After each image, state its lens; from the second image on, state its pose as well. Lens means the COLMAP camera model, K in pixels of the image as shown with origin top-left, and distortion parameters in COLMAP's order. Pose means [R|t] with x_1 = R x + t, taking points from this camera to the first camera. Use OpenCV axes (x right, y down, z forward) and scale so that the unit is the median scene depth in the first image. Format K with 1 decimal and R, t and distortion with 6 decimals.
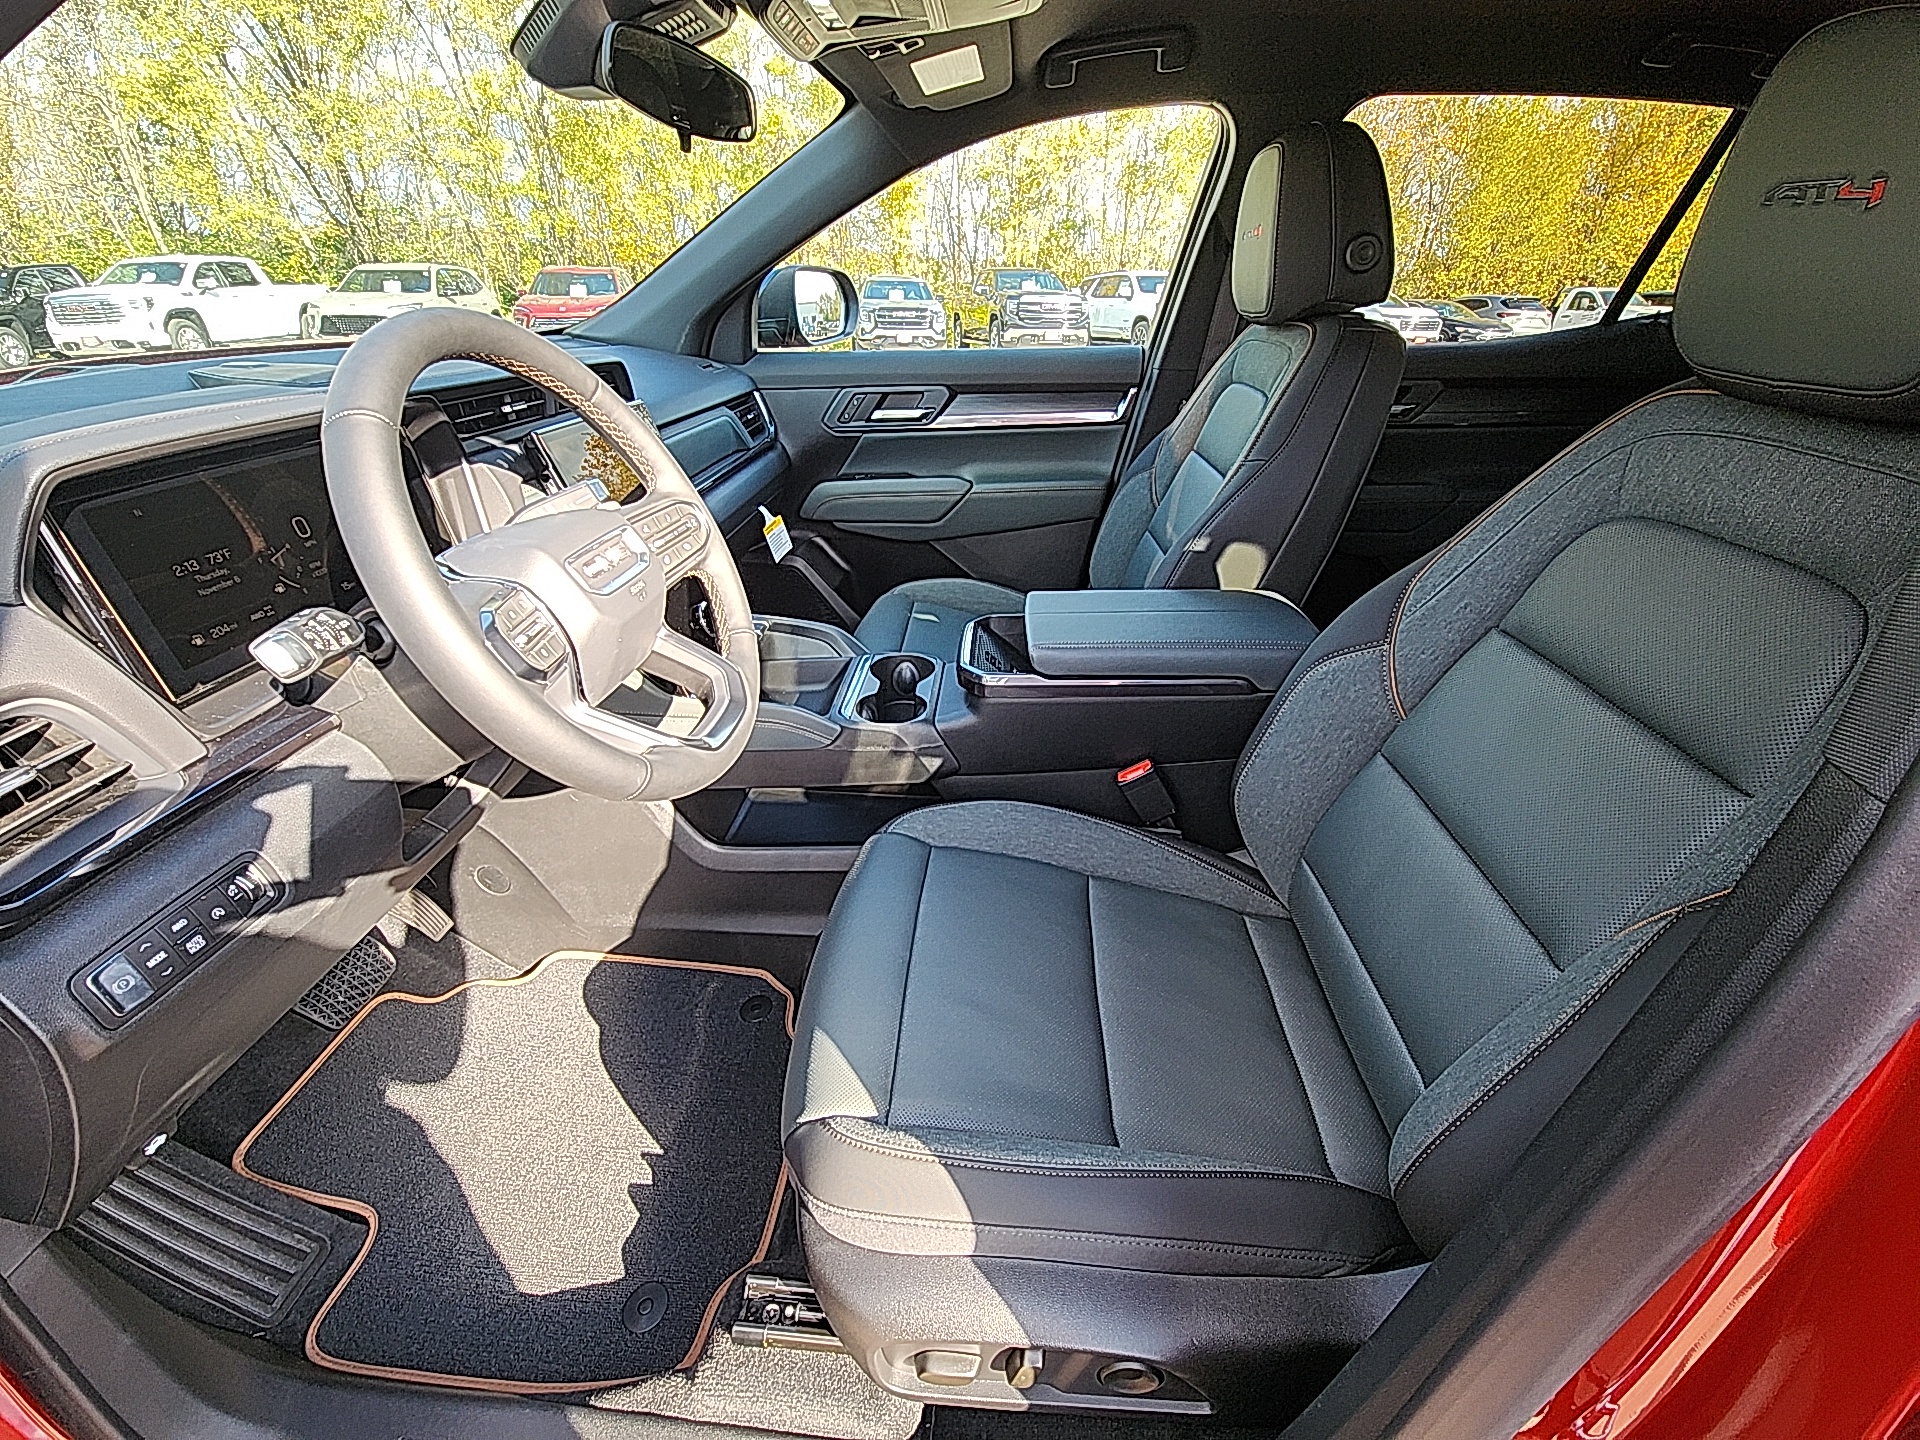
lens RADIAL K [[774.6, 0, 955.7], [0, 774.6, 694.5], [0, 0, 1]] dist [0.010251, -0.008888]
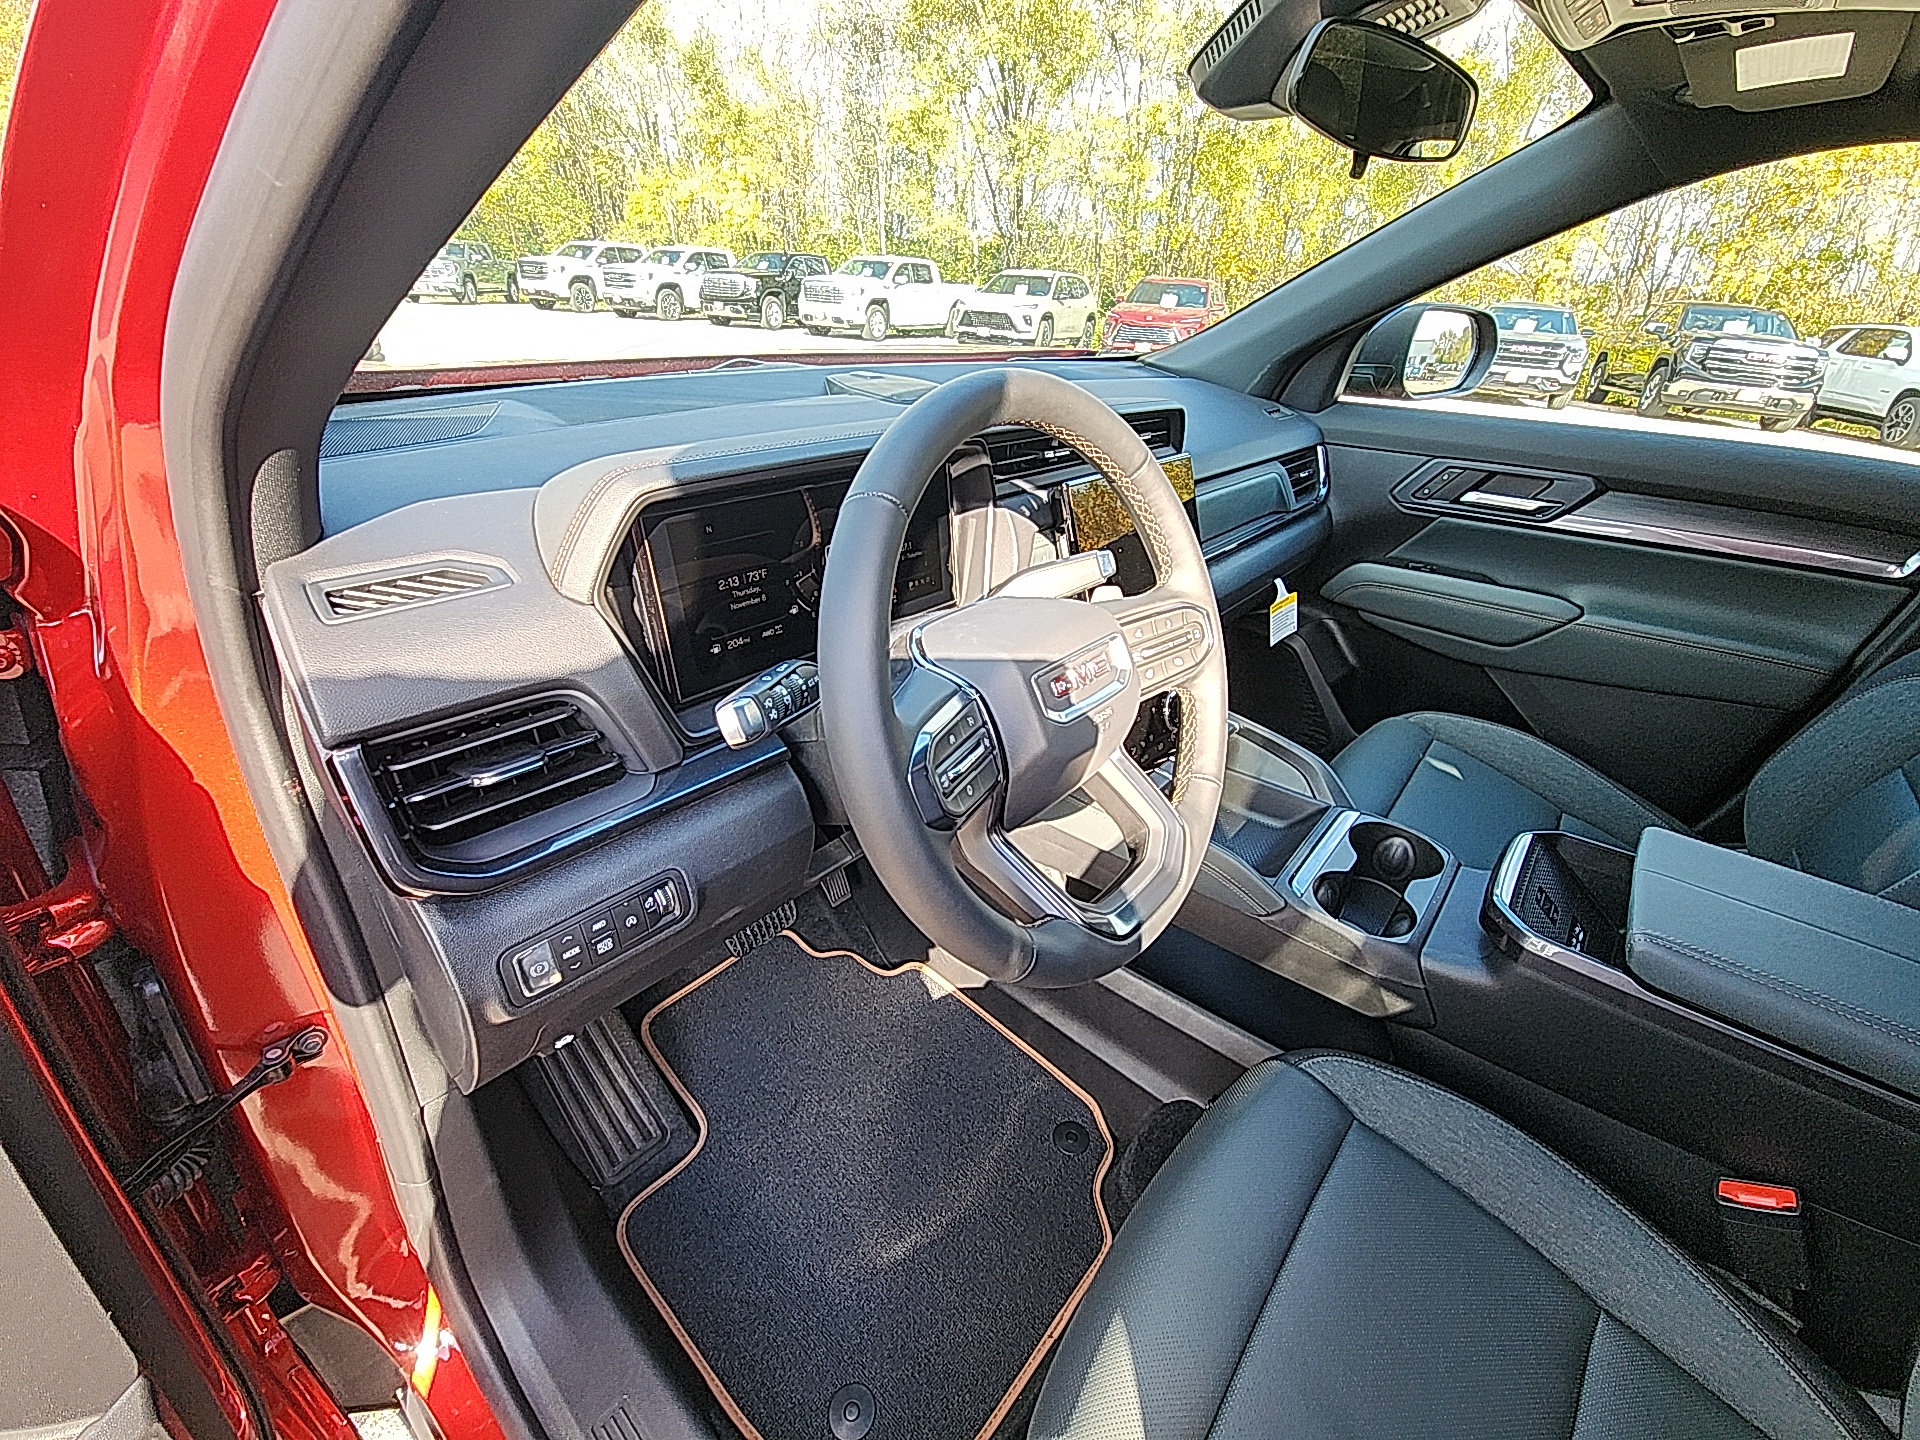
lens RADIAL K [[774.6, 0, 945.3], [0, 774.6, 693.5], [0, 0, 1]] dist [0.010251, -0.008888]
pose [[0.789366, 0.319158, -0.524442, -0.065767], [-0.326227, 0.941721, 0.082078, -0.094484], [0.520074, 0.106297, 0.847481, 0.120642]]
